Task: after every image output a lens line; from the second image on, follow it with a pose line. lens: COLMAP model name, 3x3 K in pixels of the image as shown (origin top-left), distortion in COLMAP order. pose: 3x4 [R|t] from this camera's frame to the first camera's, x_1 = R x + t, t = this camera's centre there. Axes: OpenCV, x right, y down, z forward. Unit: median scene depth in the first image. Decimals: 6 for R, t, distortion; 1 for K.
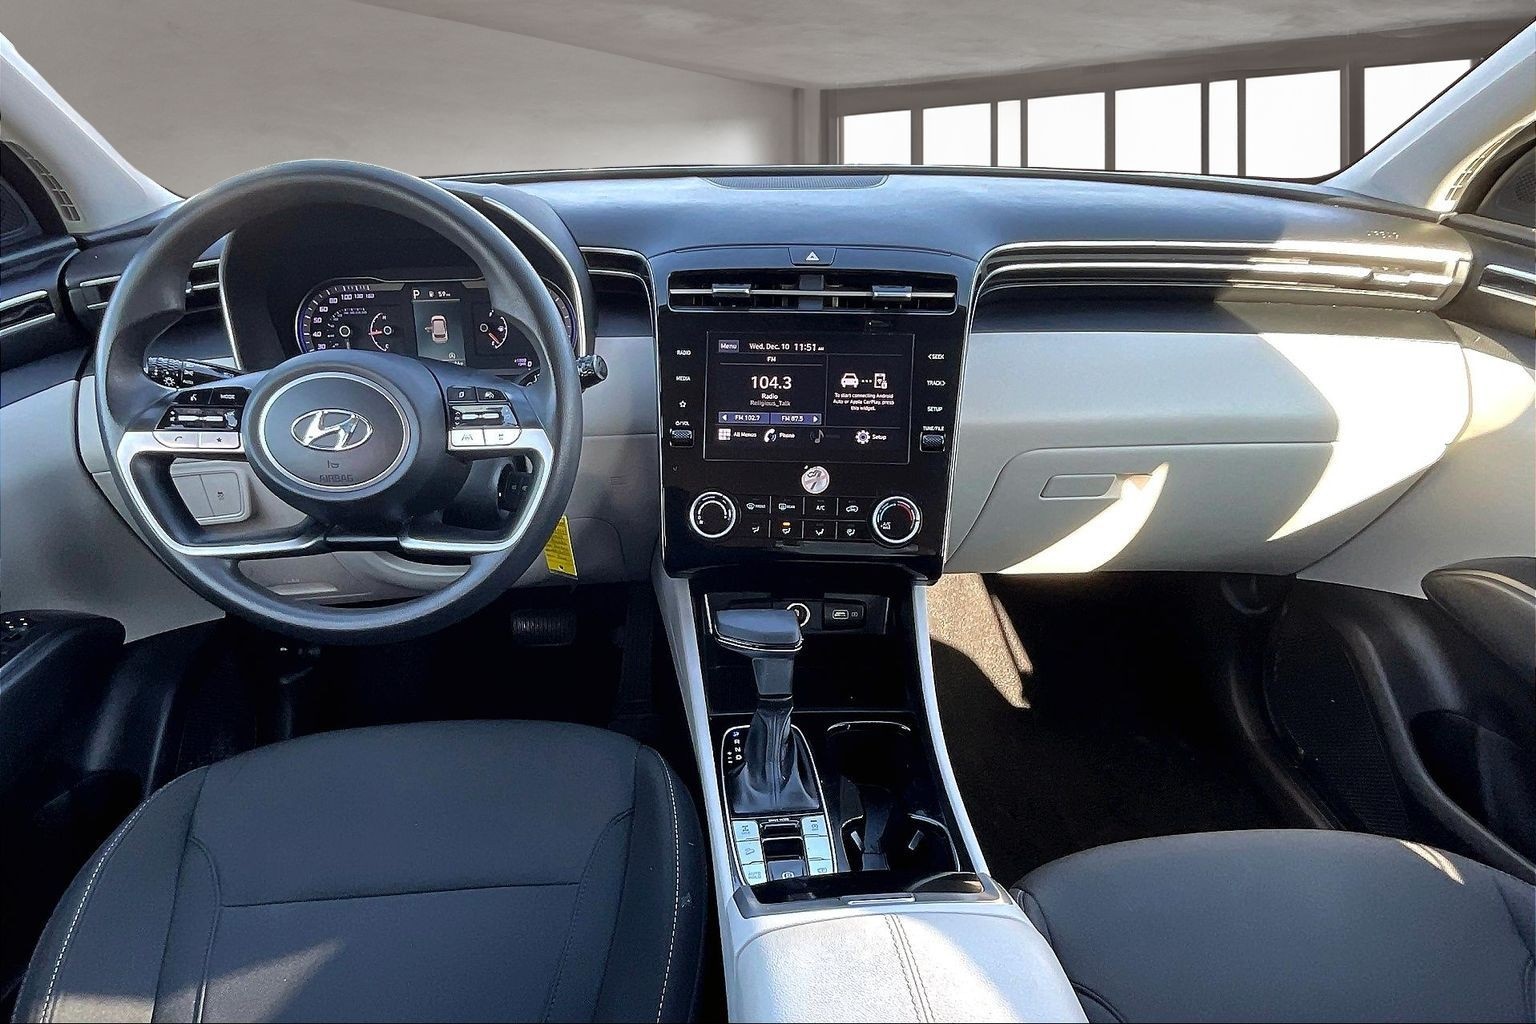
lens RADIAL K [[840.6, 0, 736.4], [0, 840.6, 648.4], [0, 0, 1]] dist [-0.006924, 0.001213]
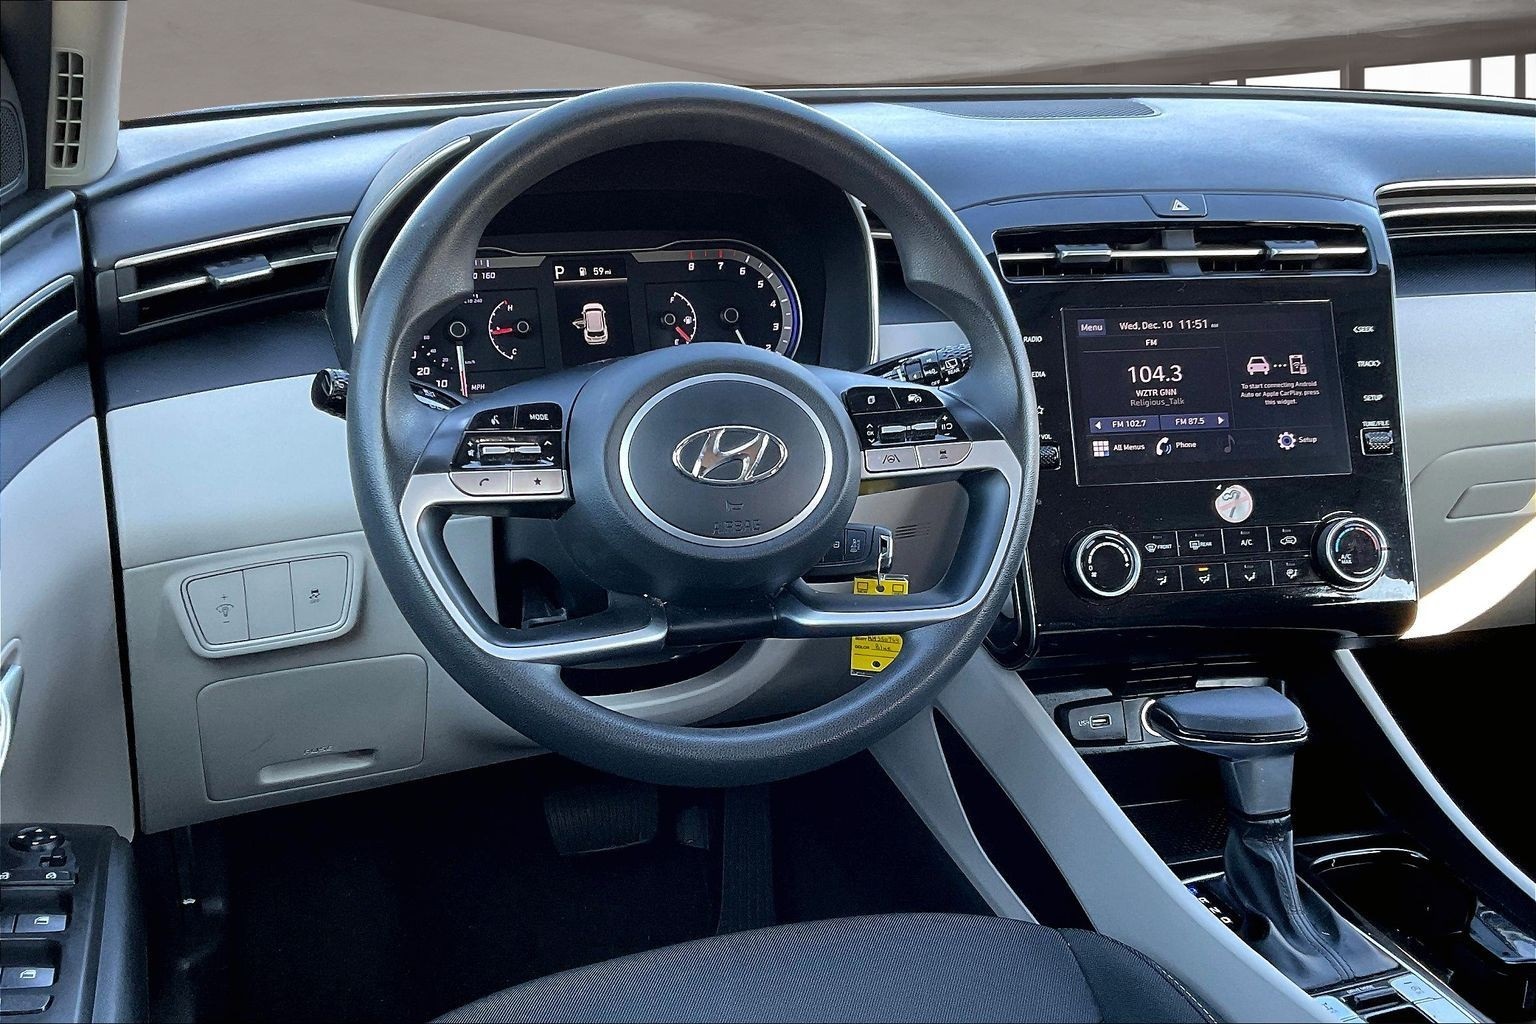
lens RADIAL K [[1591.9, 0, 768.8], [0, 1591.9, 562.0], [0, 0, 1]] dist [0.152584, -0.364320]
pose [[0.964912, -0.071002, 0.252790, -0.623102], [0.125406, 0.970461, -0.206104, 0.073369], [-0.230689, 0.230574, 0.945314, -0.161648]]
